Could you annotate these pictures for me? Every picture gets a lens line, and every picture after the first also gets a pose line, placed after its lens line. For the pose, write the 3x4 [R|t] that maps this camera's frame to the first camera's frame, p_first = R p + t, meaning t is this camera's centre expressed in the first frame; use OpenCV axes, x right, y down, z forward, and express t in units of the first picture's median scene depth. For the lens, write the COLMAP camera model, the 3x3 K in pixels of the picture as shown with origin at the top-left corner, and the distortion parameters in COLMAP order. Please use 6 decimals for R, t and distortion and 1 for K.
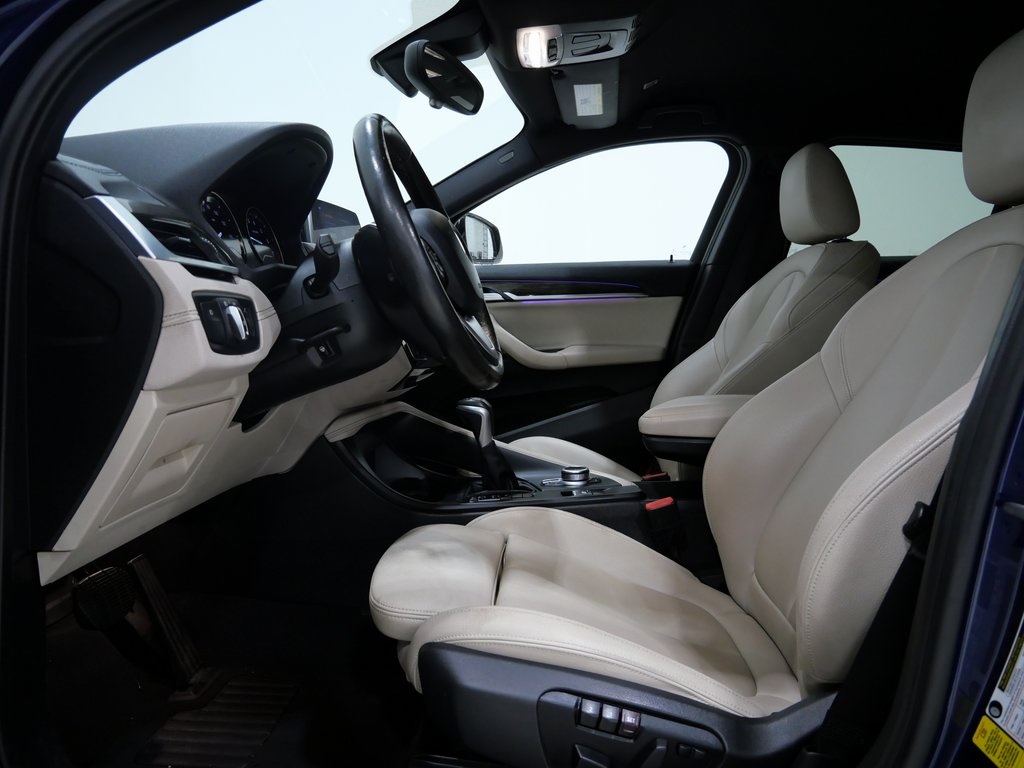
lens RADIAL K [[737.0, 0, 512.0], [0, 737.0, 384.0], [0, 0, 1]] dist [-0.041327, 0.001242]
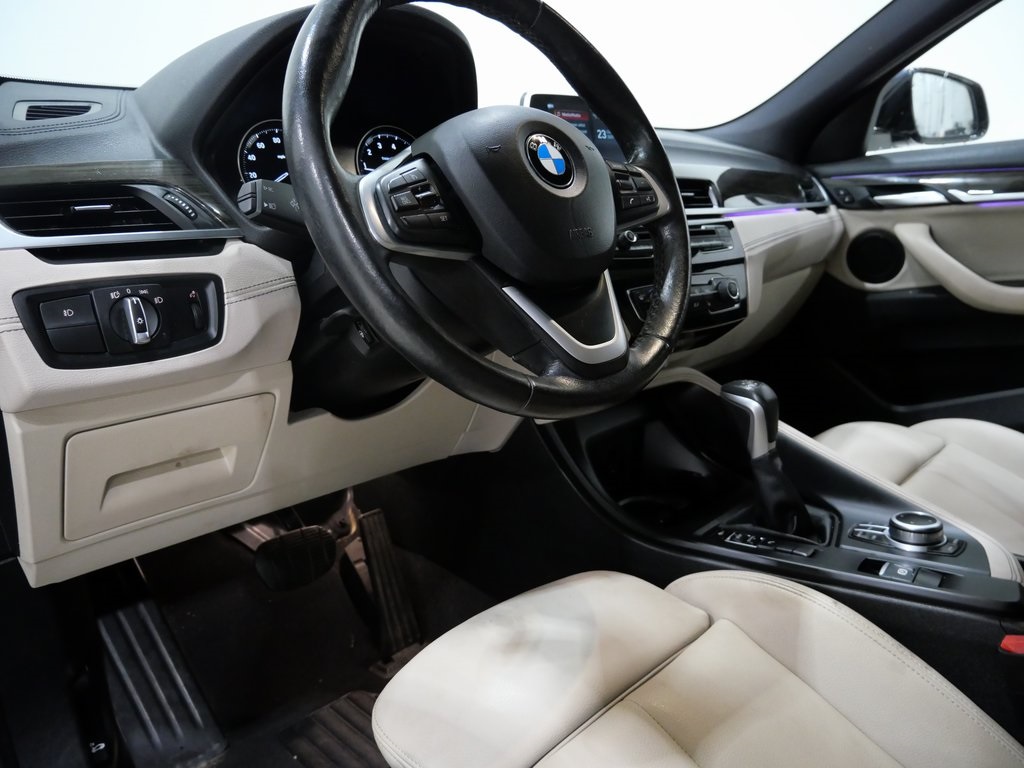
lens RADIAL K [[737.0, 0, 512.0], [0, 737.0, 384.0], [0, 0, 1]] dist [-0.041327, 0.001242]
pose [[0.740483, 0.117339, -0.661752, 0.239869], [-0.015086, 0.987295, 0.158182, -0.083937], [0.671905, -0.107148, 0.732845, 0.419204]]
